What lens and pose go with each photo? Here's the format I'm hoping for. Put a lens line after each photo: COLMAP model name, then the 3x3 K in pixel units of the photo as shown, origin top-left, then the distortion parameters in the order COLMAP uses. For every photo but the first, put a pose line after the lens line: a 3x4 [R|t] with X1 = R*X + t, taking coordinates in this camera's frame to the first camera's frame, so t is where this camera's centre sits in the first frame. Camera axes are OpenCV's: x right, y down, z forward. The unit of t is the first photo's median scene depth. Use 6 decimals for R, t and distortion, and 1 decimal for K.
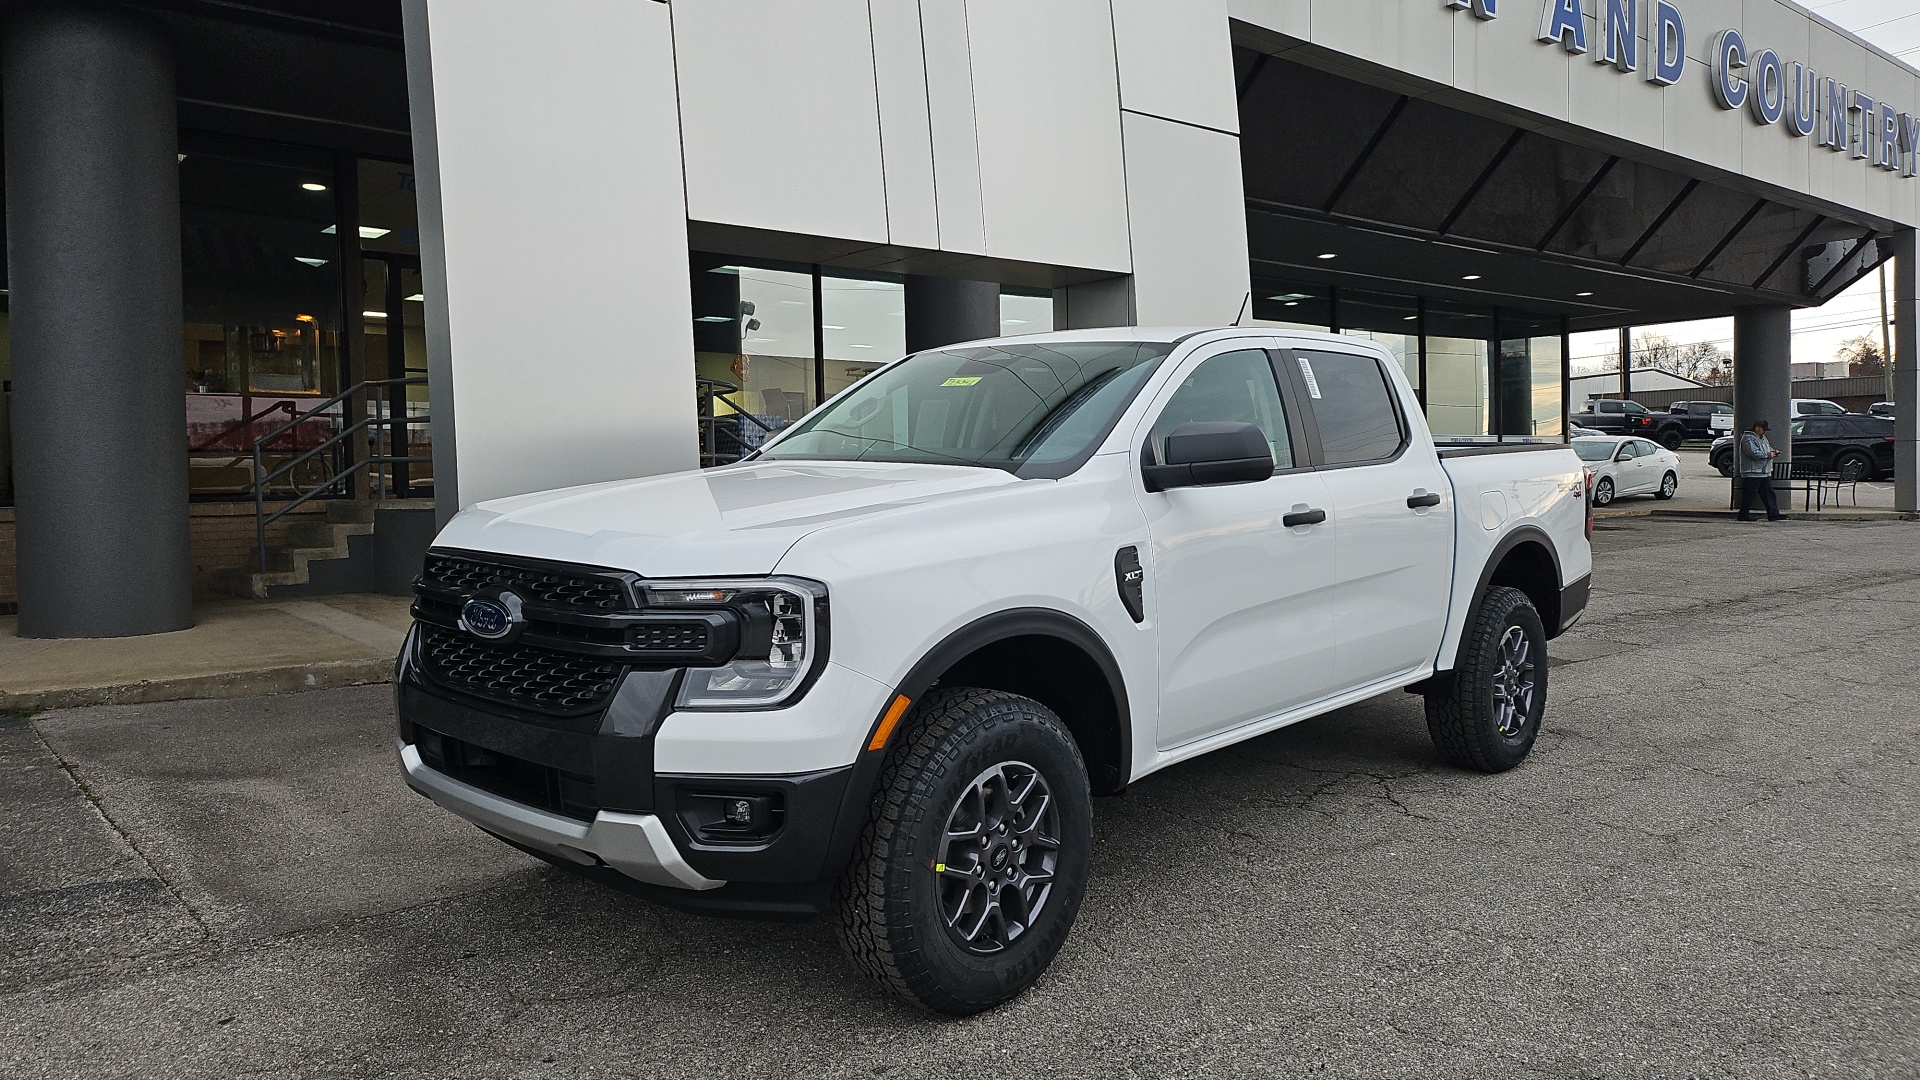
lens RADIAL K [[1384.8, 0, 969.8], [0, 1384.8, 546.8], [0, 0, 1]] dist [0.073020, -0.077722]
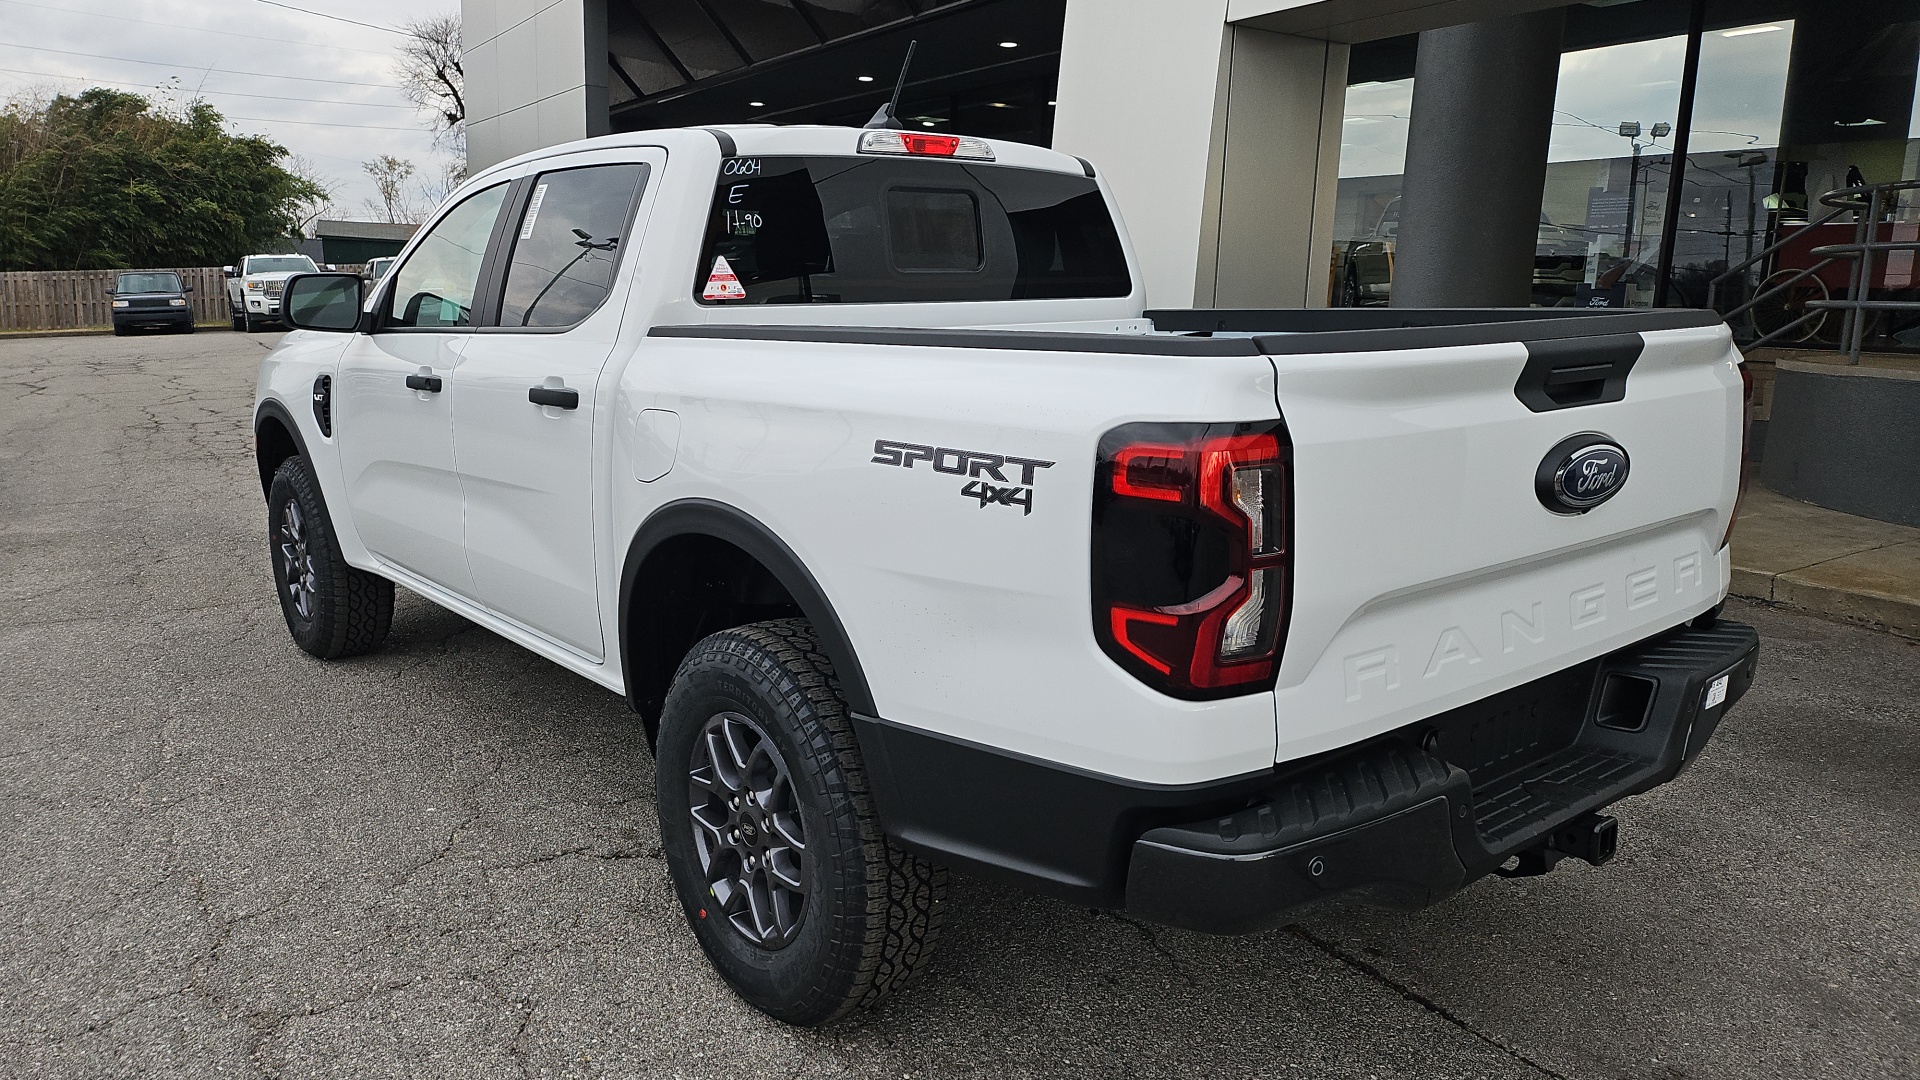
lens RADIAL K [[1356.1, 0, 960.0], [0, 1356.1, 540.0], [0, 0, 1]] dist [0.063854, -0.074076]
pose [[-0.163685, 0.193664, -0.967317, 1.190277], [-0.073414, 0.975431, 0.207711, -0.146464], [0.983777, 0.105014, -0.145446, 1.683670]]
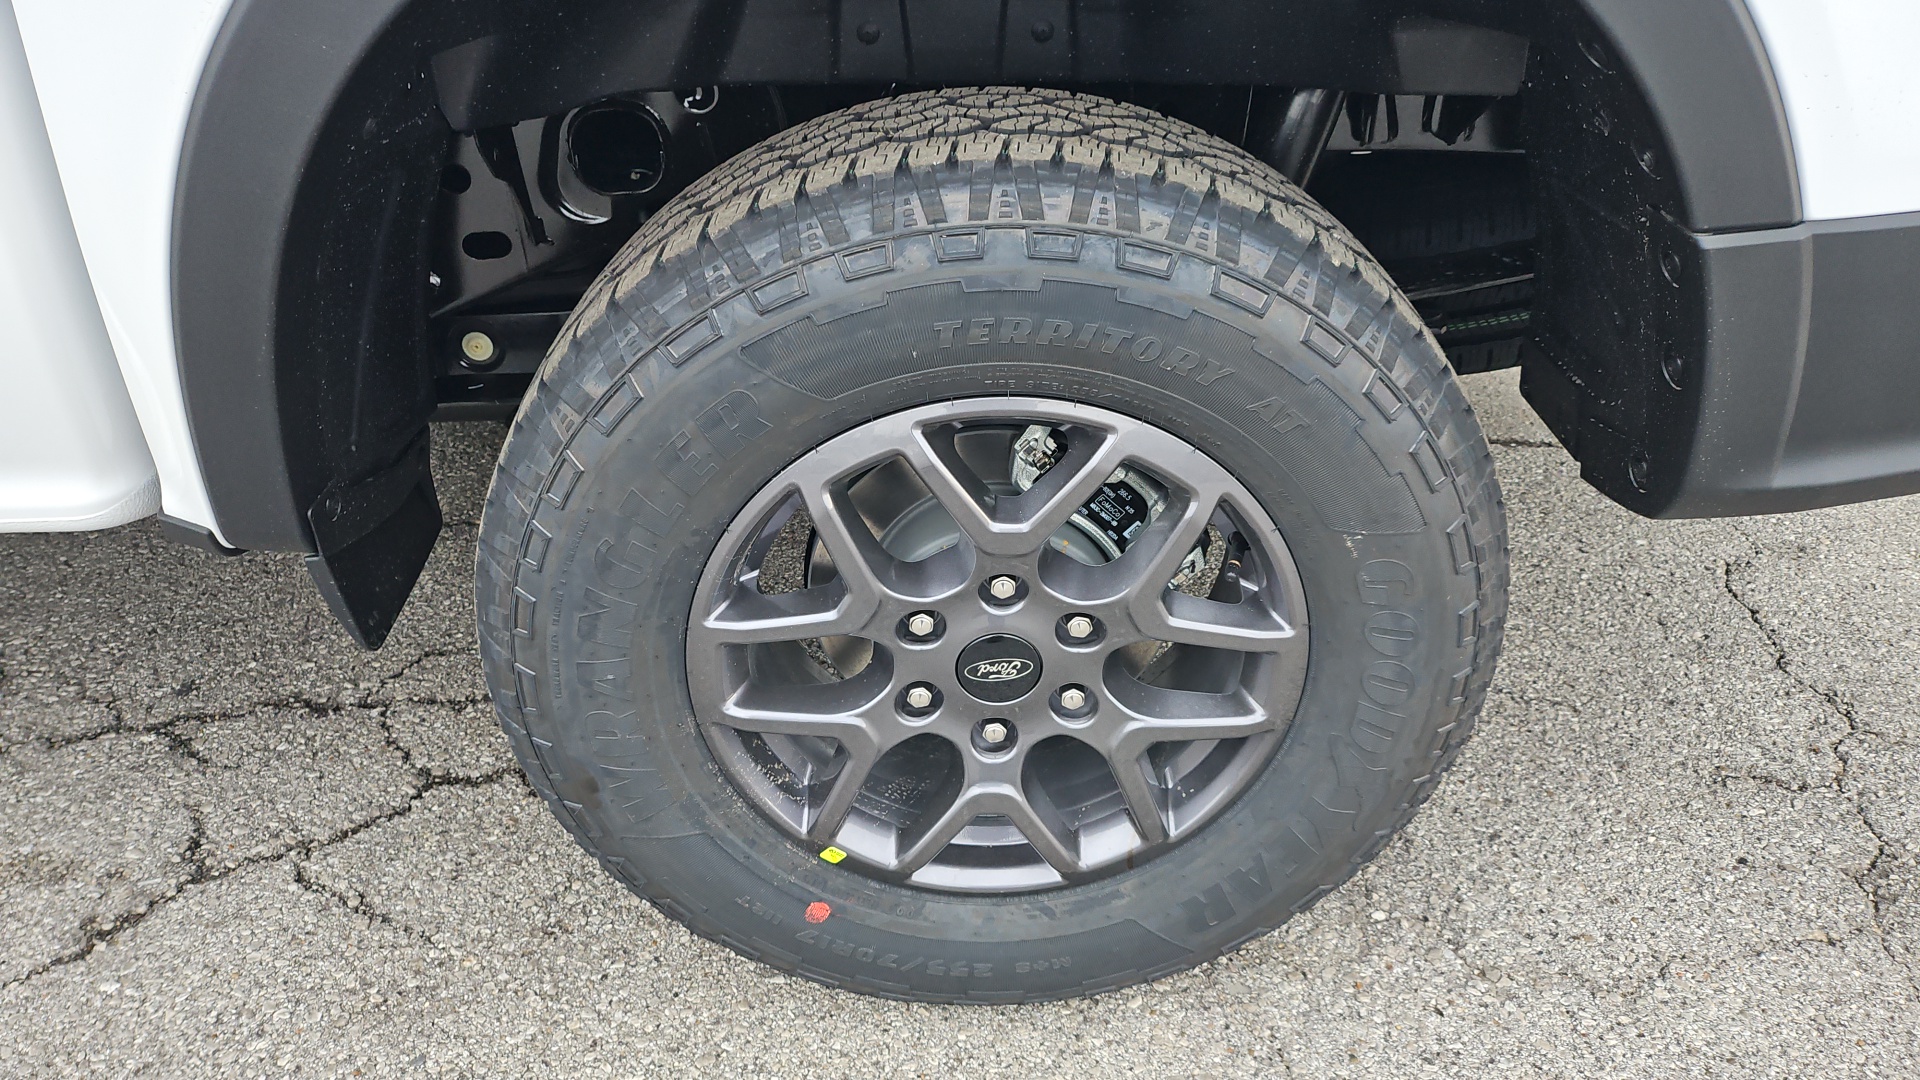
lens RADIAL K [[1384.8, 0, 969.8], [0, 1384.8, 546.8], [0, 0, 1]] dist [0.073020, -0.077722]
pose [[0.686916, 0.388356, -0.614269, 0.725675], [-0.069996, 0.876668, 0.475977, -0.004494], [0.723359, -0.283960, 0.629380, 1.324536]]
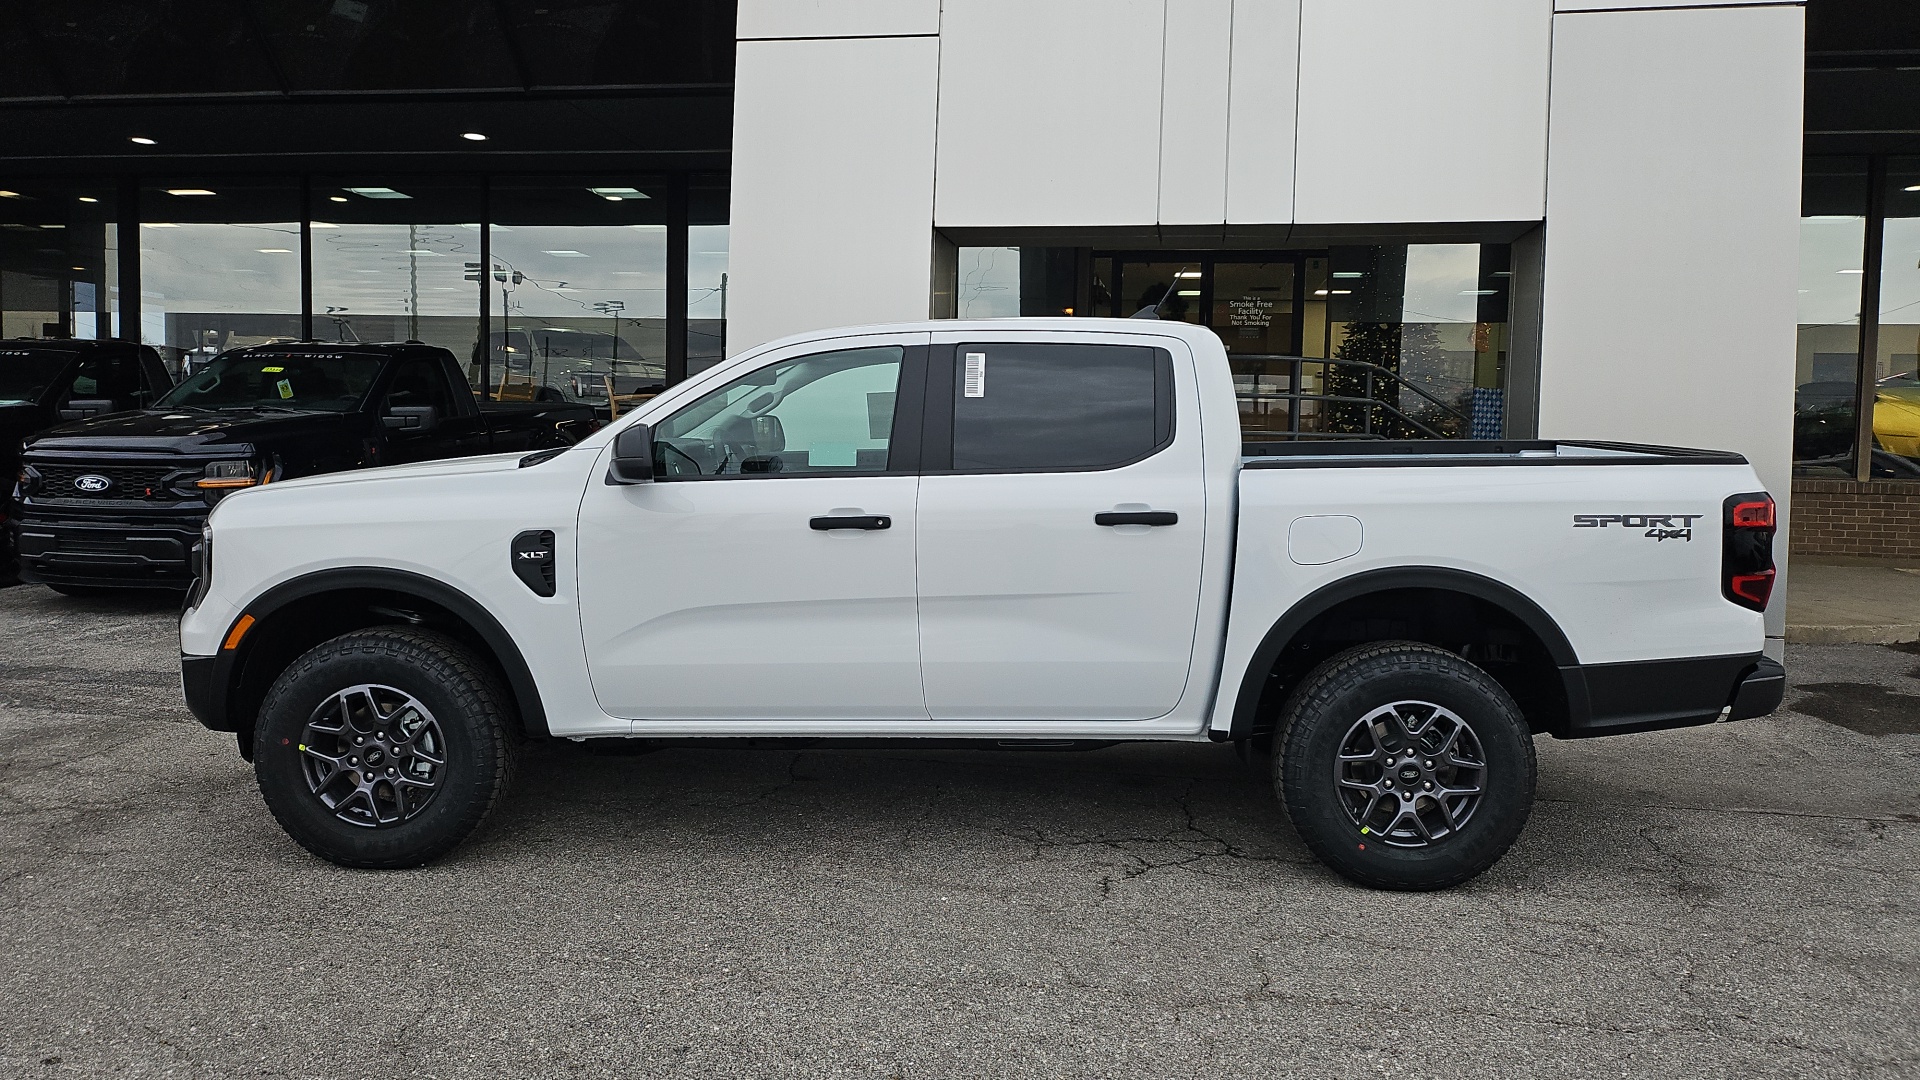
lens RADIAL K [[1384.8, 0, 969.8], [0, 1384.8, 546.8], [0, 0, 1]] dist [0.073020, -0.077722]
pose [[0.635756, 0.090189, -0.766603, 1.184642], [-0.068202, 0.995830, 0.060596, -0.077791], [0.768871, 0.013759, 0.639256, 0.511288]]
